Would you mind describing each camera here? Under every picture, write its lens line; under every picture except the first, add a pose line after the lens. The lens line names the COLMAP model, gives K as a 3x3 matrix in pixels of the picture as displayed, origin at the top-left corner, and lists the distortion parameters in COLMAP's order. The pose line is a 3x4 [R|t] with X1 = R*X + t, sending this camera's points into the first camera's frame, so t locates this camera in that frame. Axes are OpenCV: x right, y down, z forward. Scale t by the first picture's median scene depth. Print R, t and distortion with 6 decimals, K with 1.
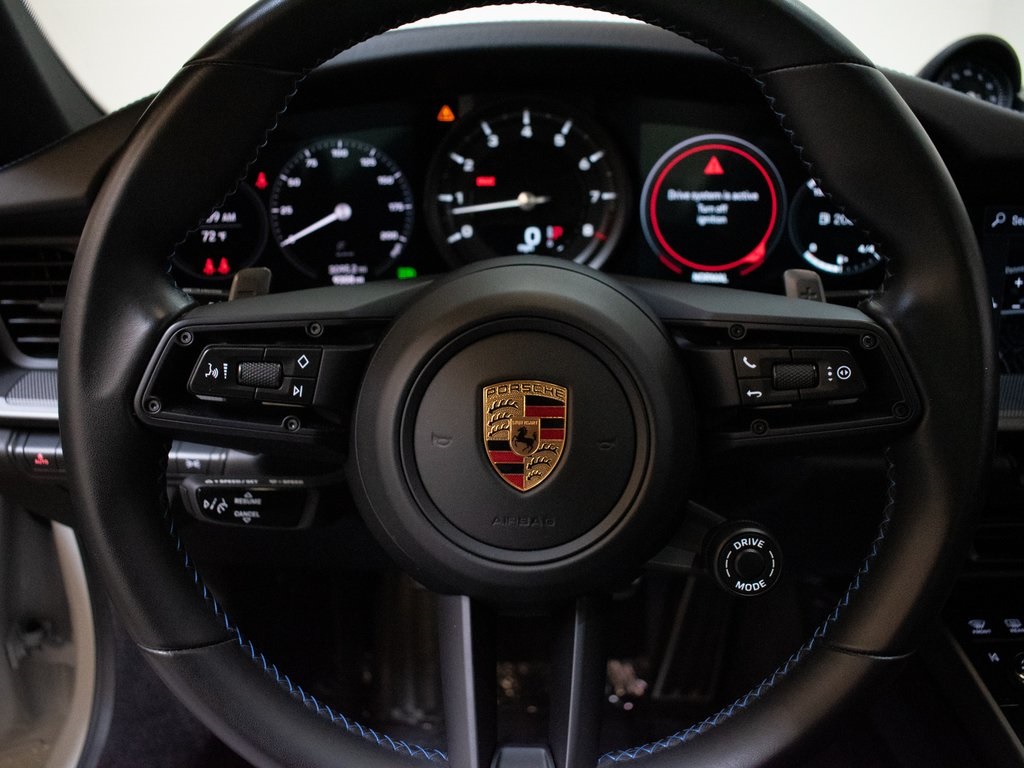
lens RADIAL K [[886.3, 0, 516.3], [0, 886.3, 382.4], [0, 0, 1]] dist [-0.105471, 0.017018]
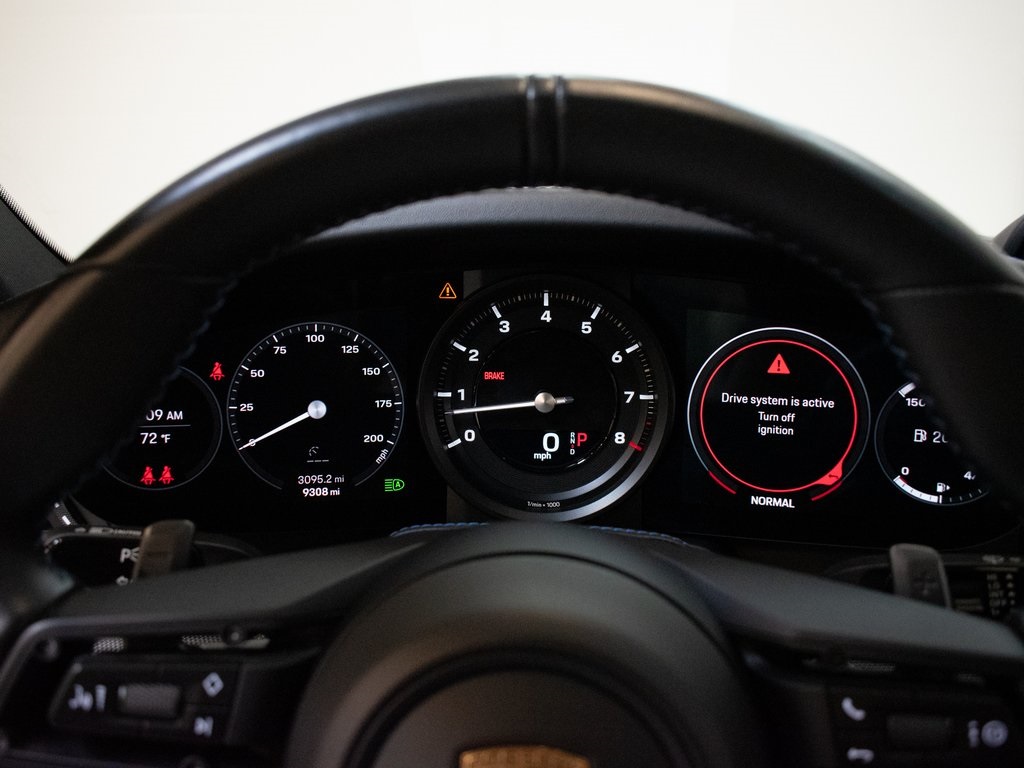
lens RADIAL K [[886.3, 0, 517.2], [0, 886.3, 381.1], [0, 0, 1]] dist [-0.105471, 0.017018]
pose [[0.999296, 0.022229, -0.030235, 0.011415], [-0.025795, 0.992049, -0.123184, -0.127403], [0.027256, 0.123877, 0.991923, 0.200201]]
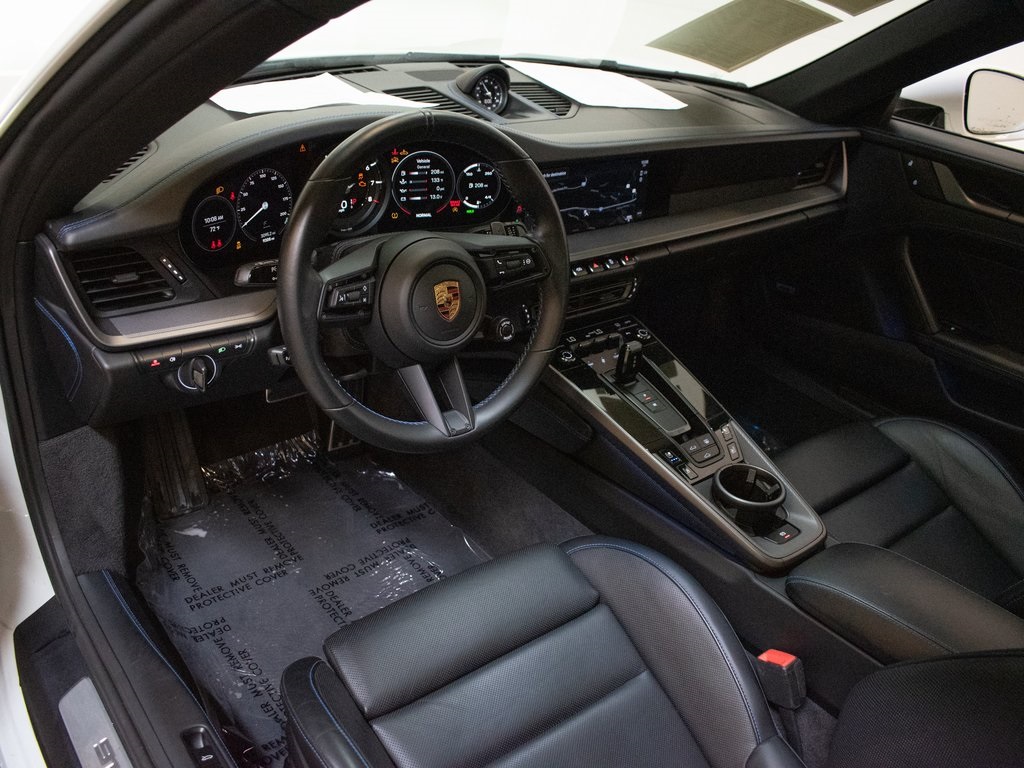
lens RADIAL K [[886.3, 0, 512.7], [0, 886.3, 383.7], [0, 0, 1]] dist [-0.105471, 0.017018]
pose [[0.764848, -0.235802, 0.599505, -1.049602], [0.105909, 0.963966, 0.244036, -0.233220], [-0.635446, -0.123157, 0.762260, -0.881355]]
